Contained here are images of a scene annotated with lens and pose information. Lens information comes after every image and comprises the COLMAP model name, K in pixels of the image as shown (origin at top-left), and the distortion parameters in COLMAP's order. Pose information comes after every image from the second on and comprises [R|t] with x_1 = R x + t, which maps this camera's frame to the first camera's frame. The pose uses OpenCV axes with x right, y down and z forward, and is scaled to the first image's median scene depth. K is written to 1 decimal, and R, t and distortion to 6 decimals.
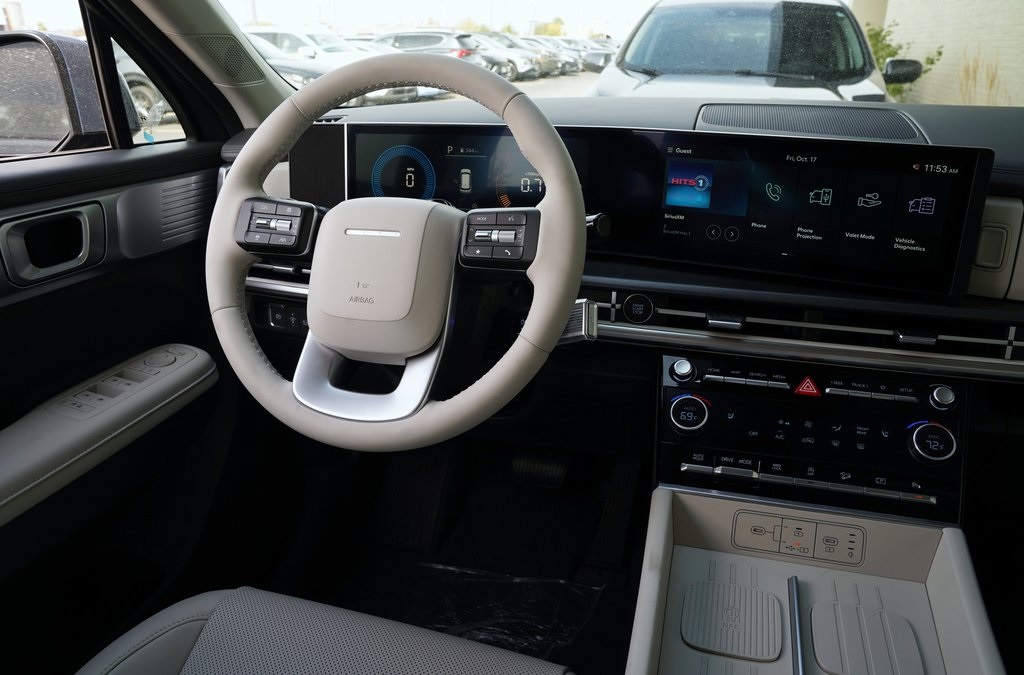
lens RADIAL K [[714.3, 0, 513.0], [0, 714.3, 336.3], [0, 0, 1]] dist [-0.126404, 0.084509]
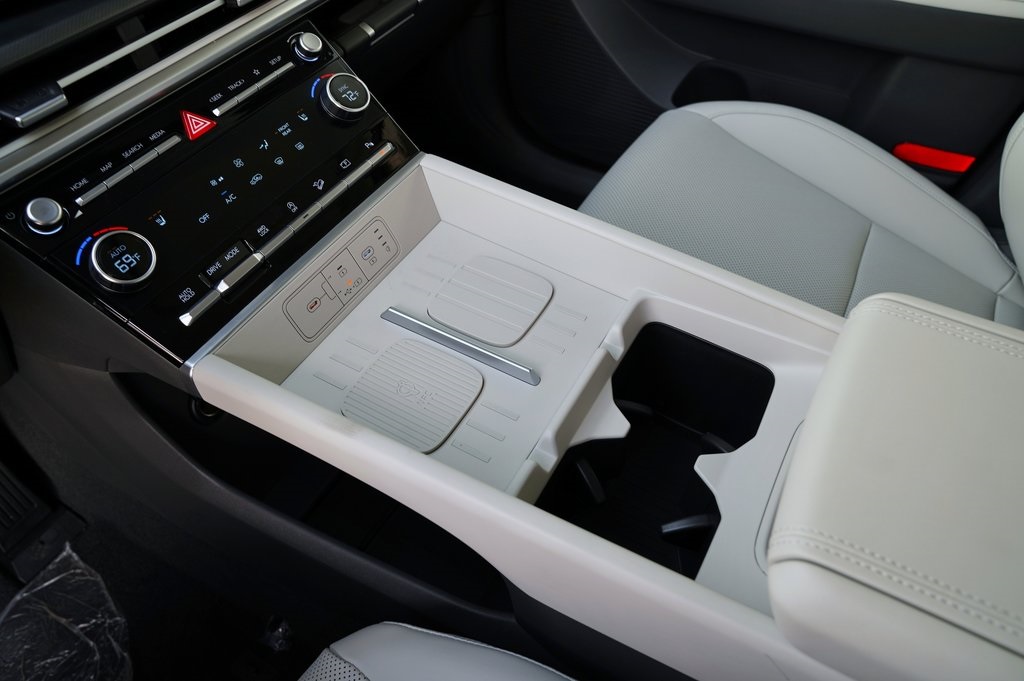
lens RADIAL K [[714.3, 0, 521.5], [0, 714.3, 342.1], [0, 0, 1]] dist [-0.126404, 0.084509]
pose [[0.215029, -0.721542, 0.658134, -0.142027], [0.377686, 0.682903, 0.625297, -0.095114], [-0.900620, 0.114111, 0.419360, 0.433557]]
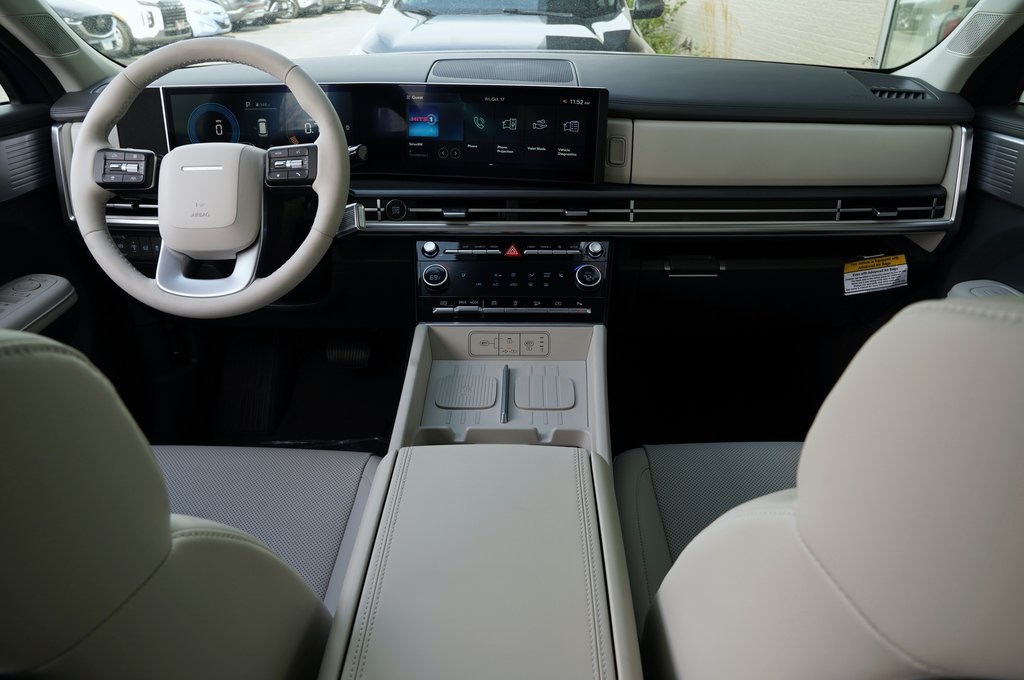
lens RADIAL K [[714.3, 0, 515.7], [0, 714.3, 340.0], [0, 0, 1]] dist [-0.126404, 0.084509]
pose [[0.960955, -0.117879, 0.250340, 0.019132], [0.094673, 0.990182, 0.102843, 0.107020], [-0.260005, -0.075127, 0.962680, -0.514014]]
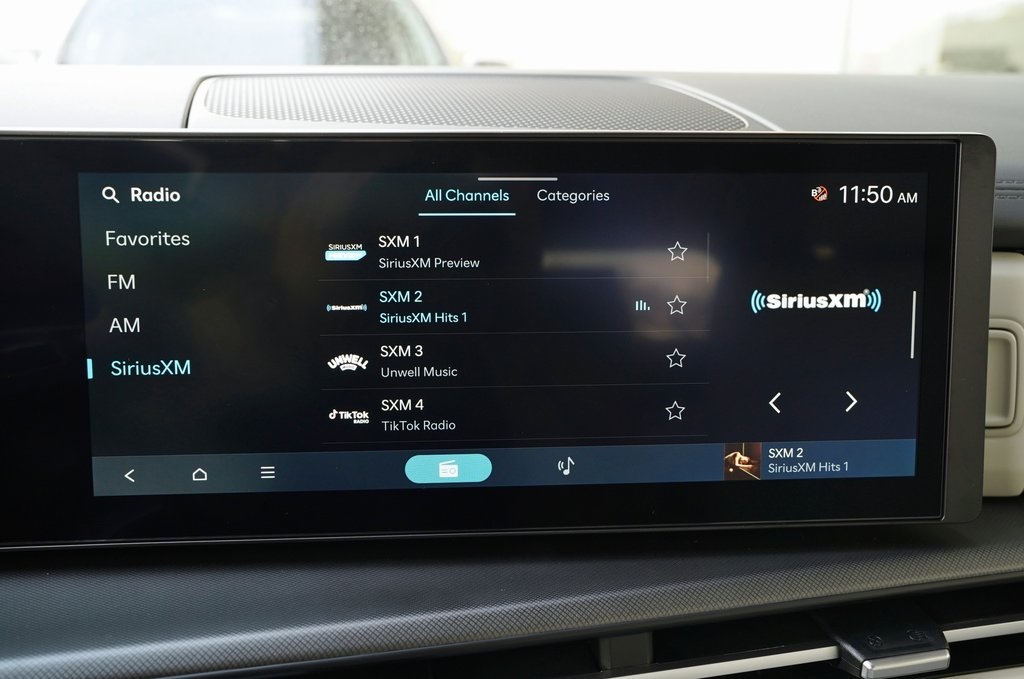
lens RADIAL K [[1067.3, 0, 527.0], [0, 1067.3, 340.7], [0, 0, 1]] dist [0.010148, 0.000000]
pose [[0.862749, -0.112161, 0.493035, 0.157203], [0.175882, 0.980764, -0.084656, -0.143213], [-0.474056, 0.159753, 0.865881, 0.570952]]
